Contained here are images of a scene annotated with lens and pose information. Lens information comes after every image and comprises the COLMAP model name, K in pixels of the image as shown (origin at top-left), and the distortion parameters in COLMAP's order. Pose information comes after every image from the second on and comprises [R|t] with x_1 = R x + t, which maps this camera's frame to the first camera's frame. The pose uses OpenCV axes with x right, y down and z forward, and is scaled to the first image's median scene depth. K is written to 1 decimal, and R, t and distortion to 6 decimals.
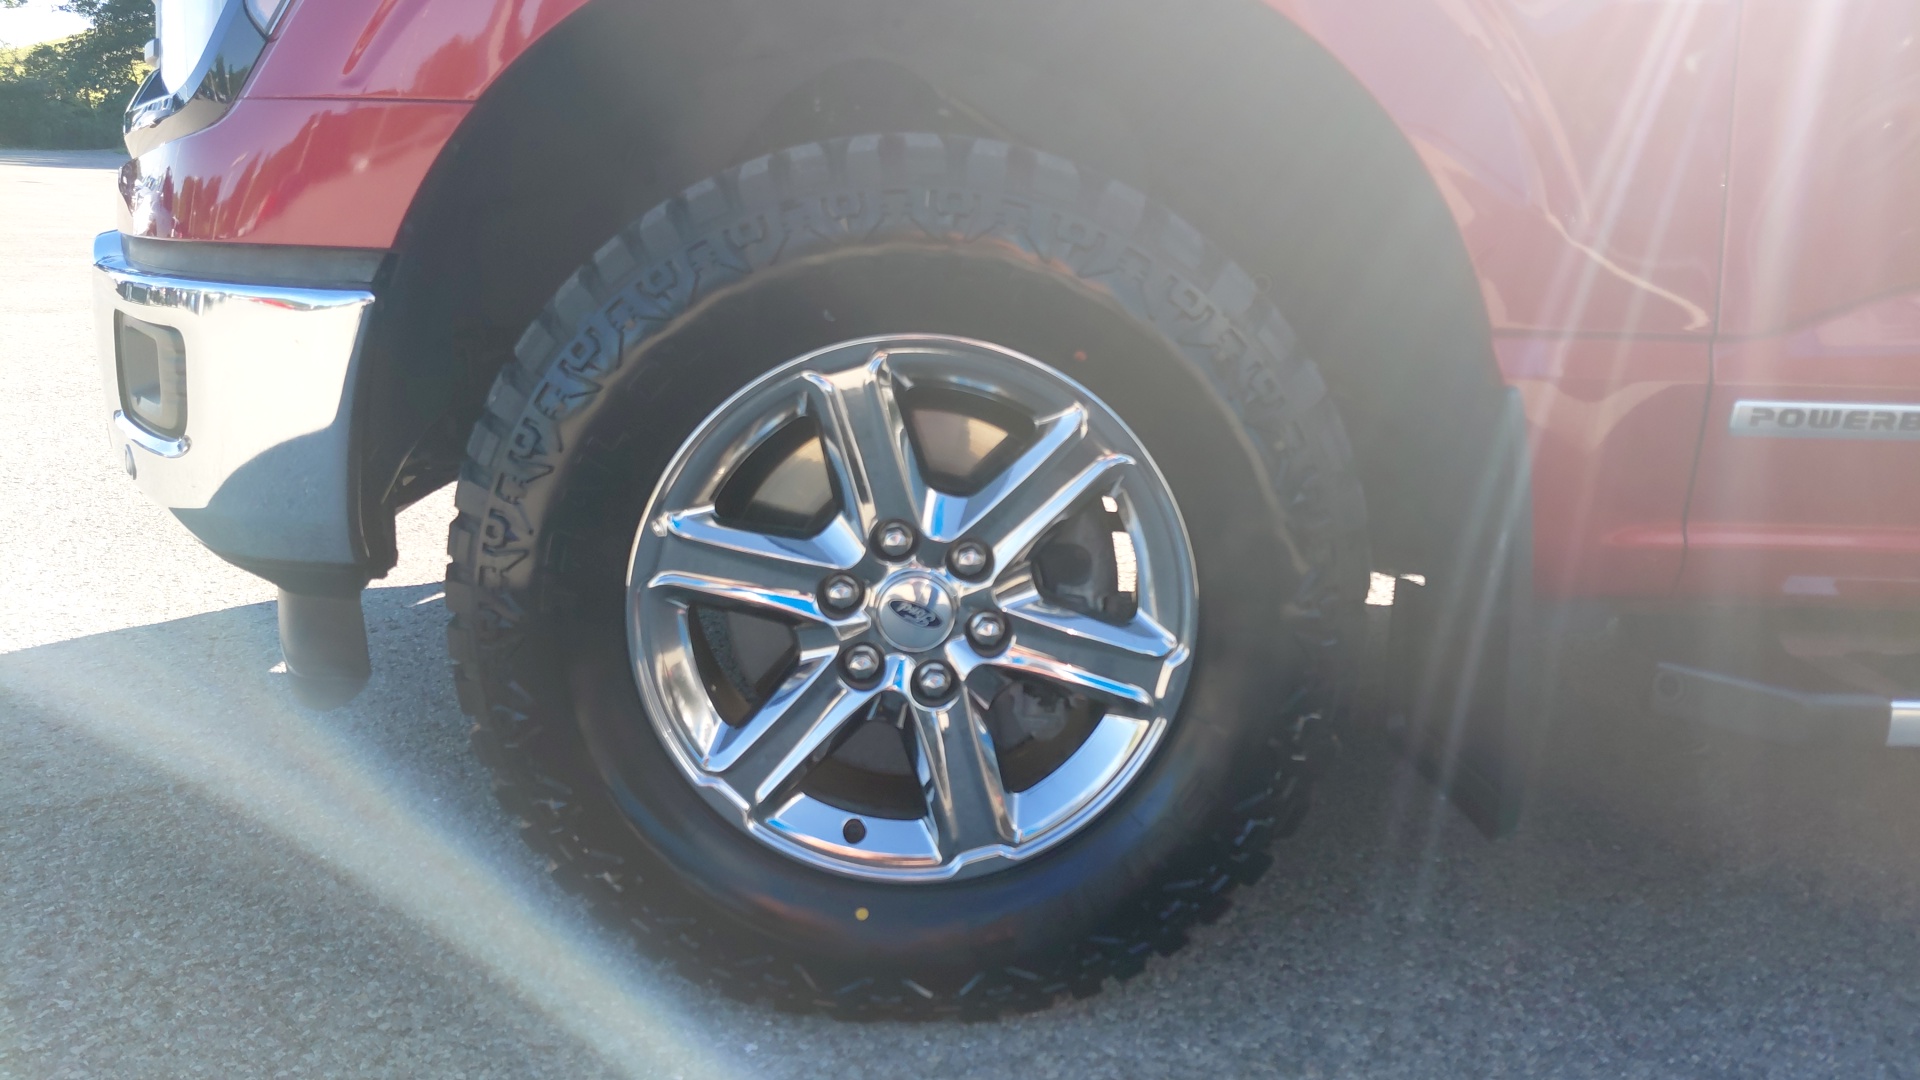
lens RADIAL K [[1421.6, 0, 963.7], [0, 1421.6, 525.4], [0, 0, 1]] dist [0.064379, -0.119736]
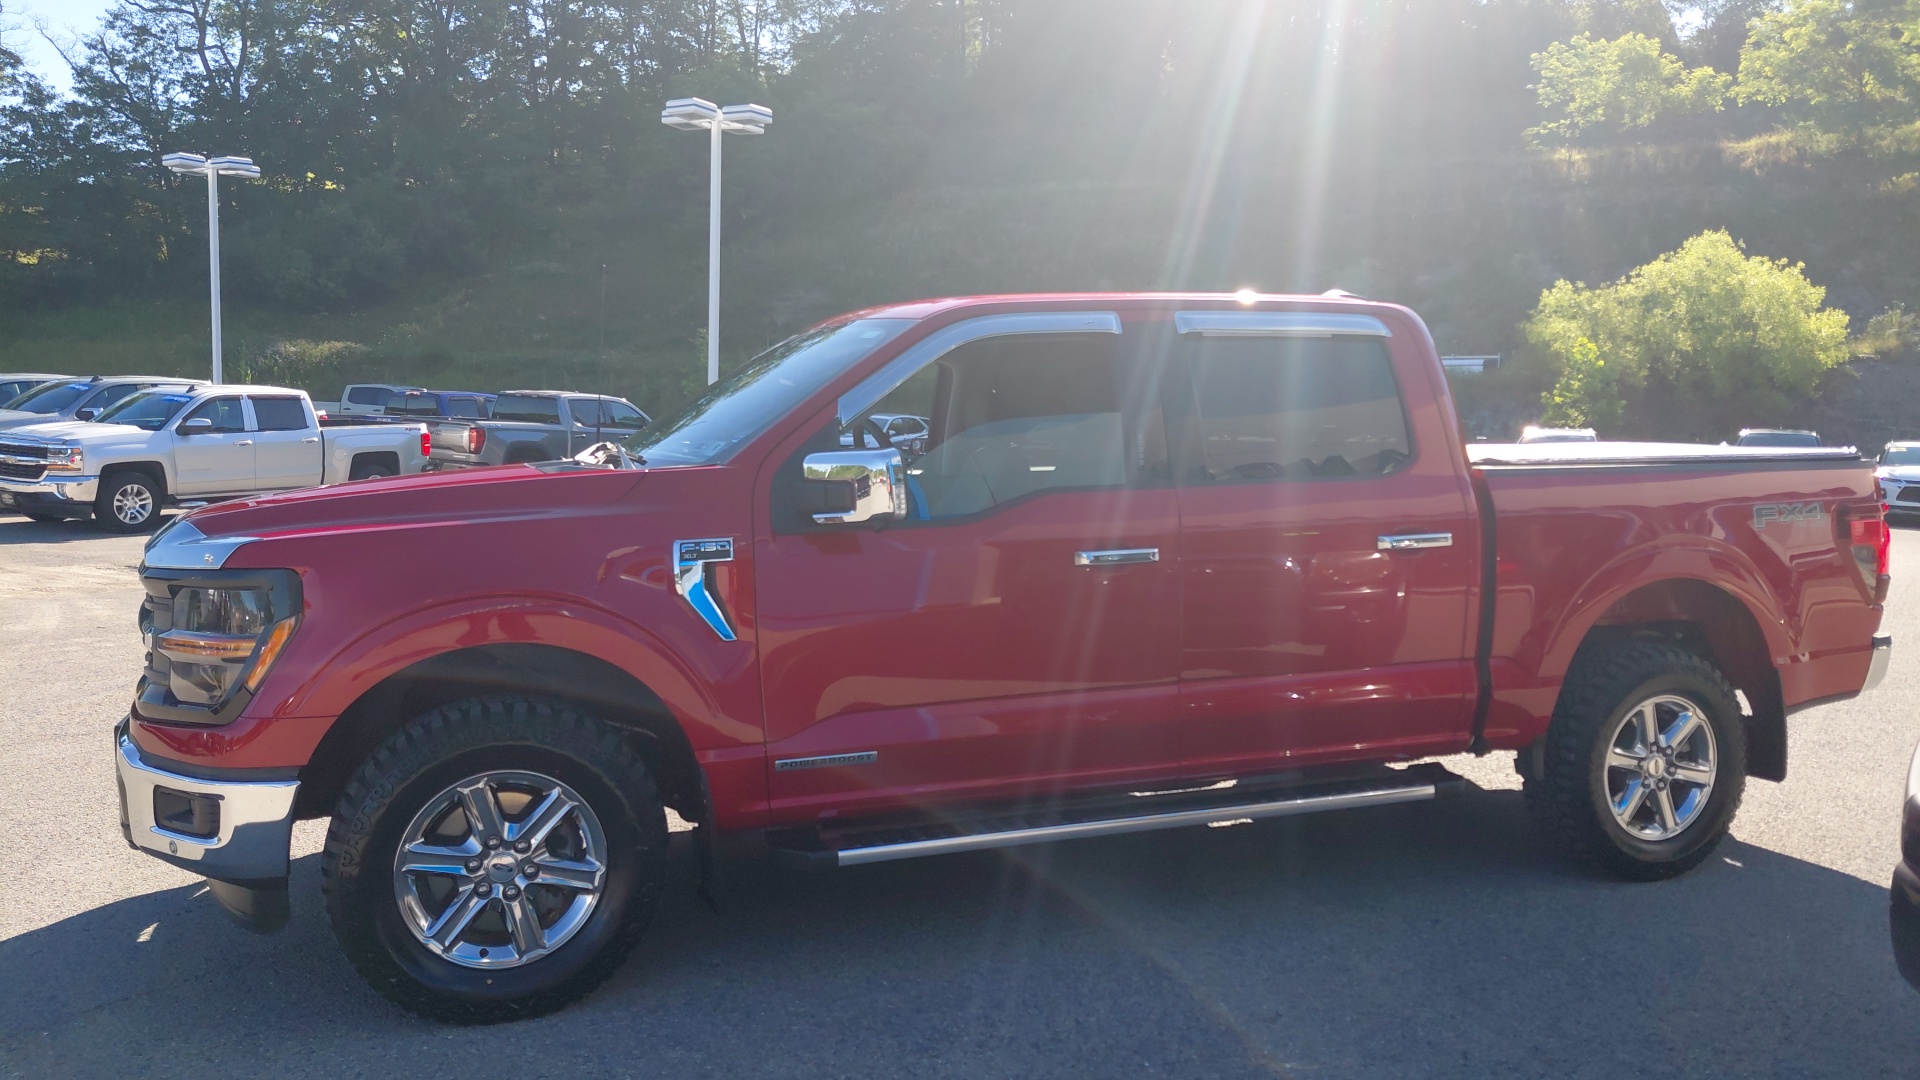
lens RADIAL K [[1421.6, 0, 969.3], [0, 1421.6, 551.5], [0, 0, 1]] dist [0.064379, -0.119736]
pose [[0.947476, -0.064871, 0.313180, -0.006384], [0.108344, 0.986418, -0.123455, -0.102673], [-0.300918, 0.150902, 0.941635, -1.988800]]
